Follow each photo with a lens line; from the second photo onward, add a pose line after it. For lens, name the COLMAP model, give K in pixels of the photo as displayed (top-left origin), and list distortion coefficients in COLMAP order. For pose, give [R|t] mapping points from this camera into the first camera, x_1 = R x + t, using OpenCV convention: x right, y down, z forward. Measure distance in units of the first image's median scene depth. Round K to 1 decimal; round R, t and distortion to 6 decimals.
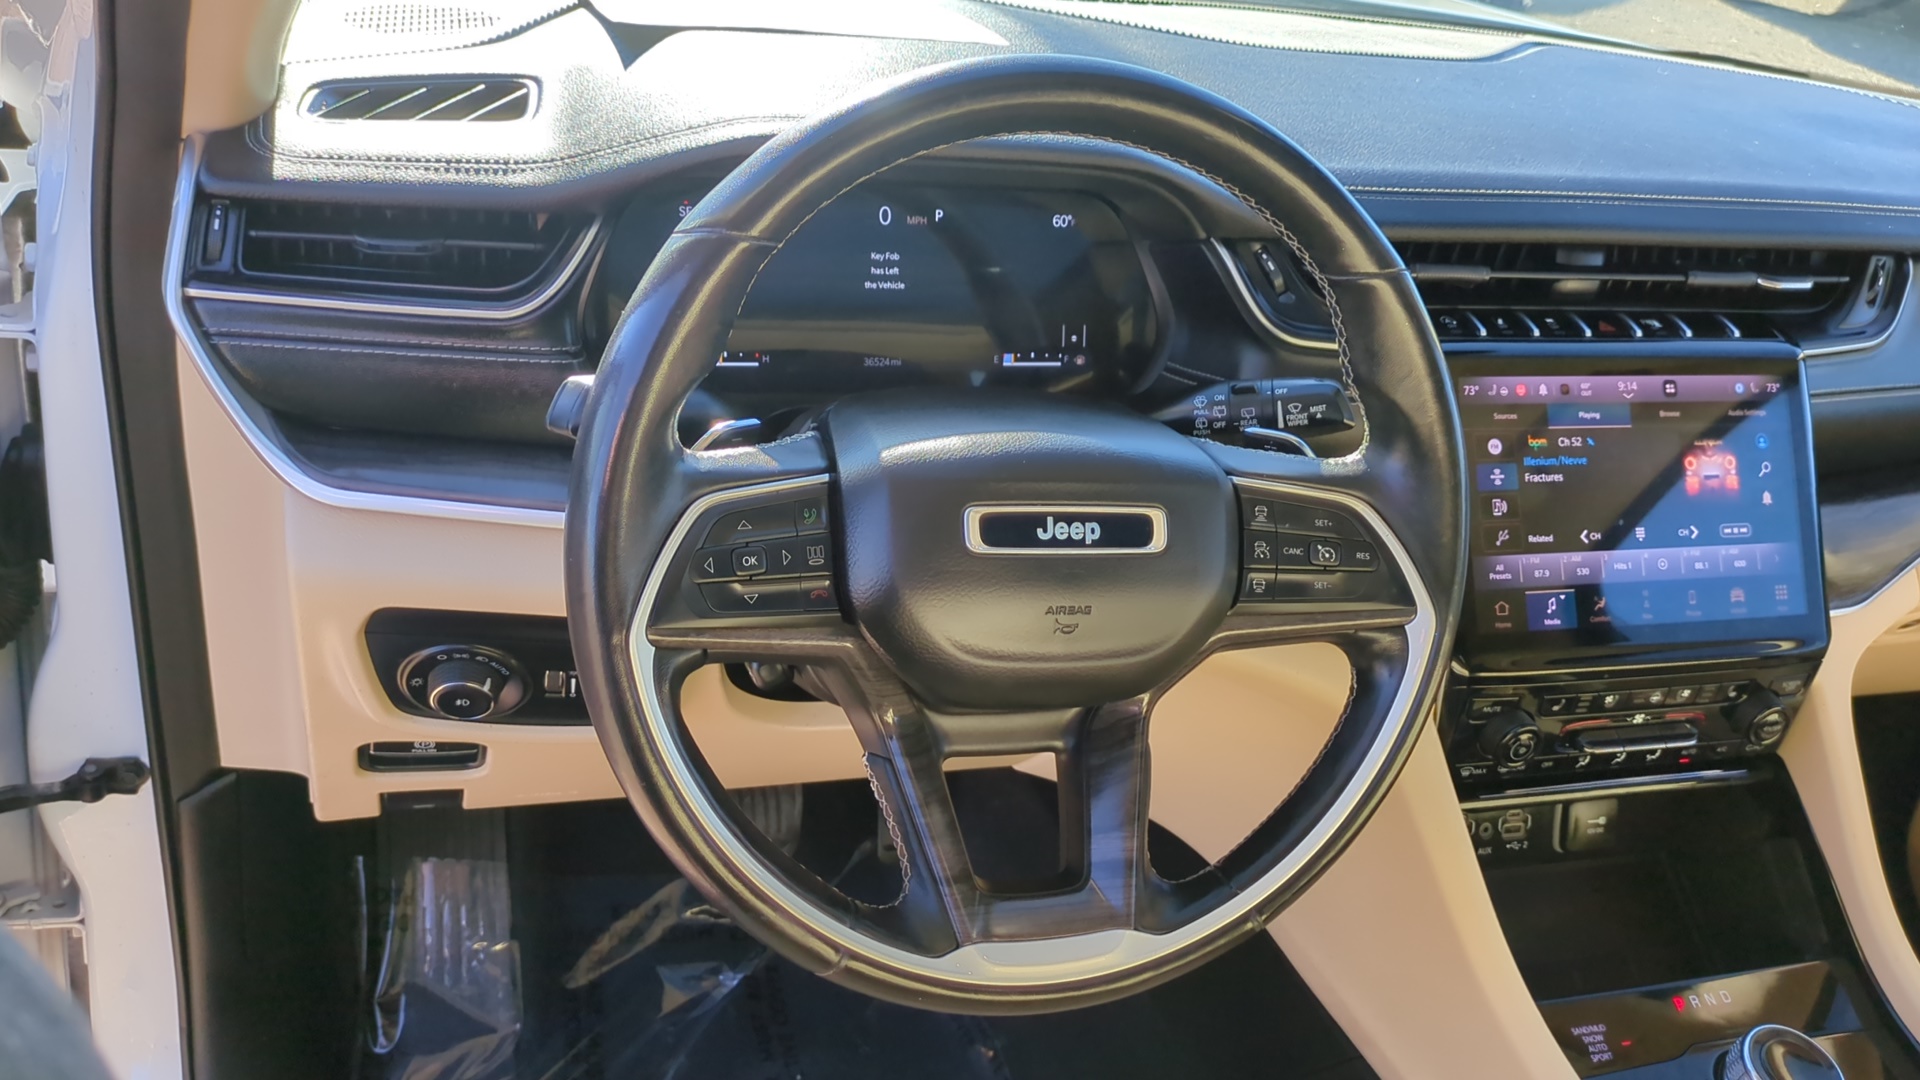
lens RADIAL K [[1666.1, 0, 957.5], [0, 1666.1, 550.8], [0, 0, 1]] dist [0.066083, -0.077253]
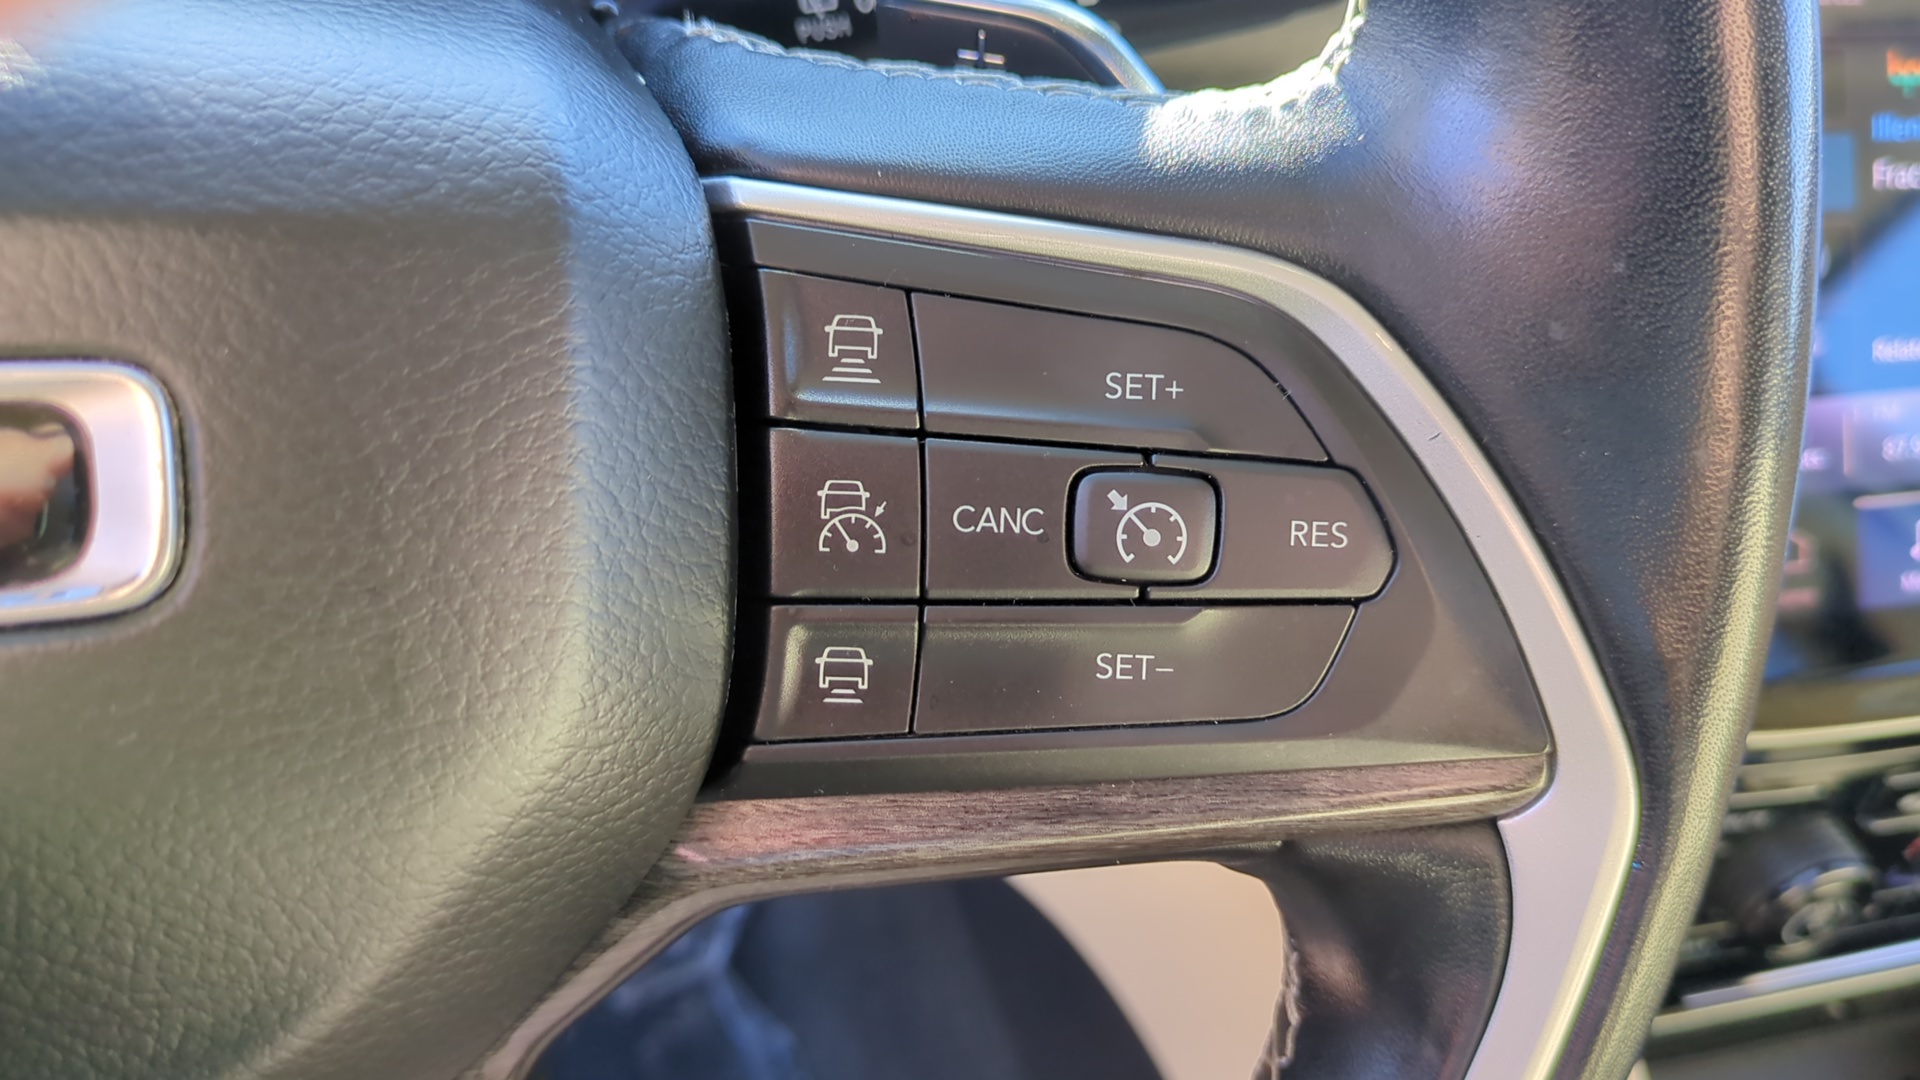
lens RADIAL K [[1666.1, 0, 959.6], [0, 1666.1, 540.1], [0, 0, 1]] dist [0.066083, -0.077253]
pose [[0.998165, -0.003691, -0.060444, 0.208298], [0.012890, 0.988216, 0.152519, -0.030532], [0.059169, -0.153018, 0.986450, 0.778050]]
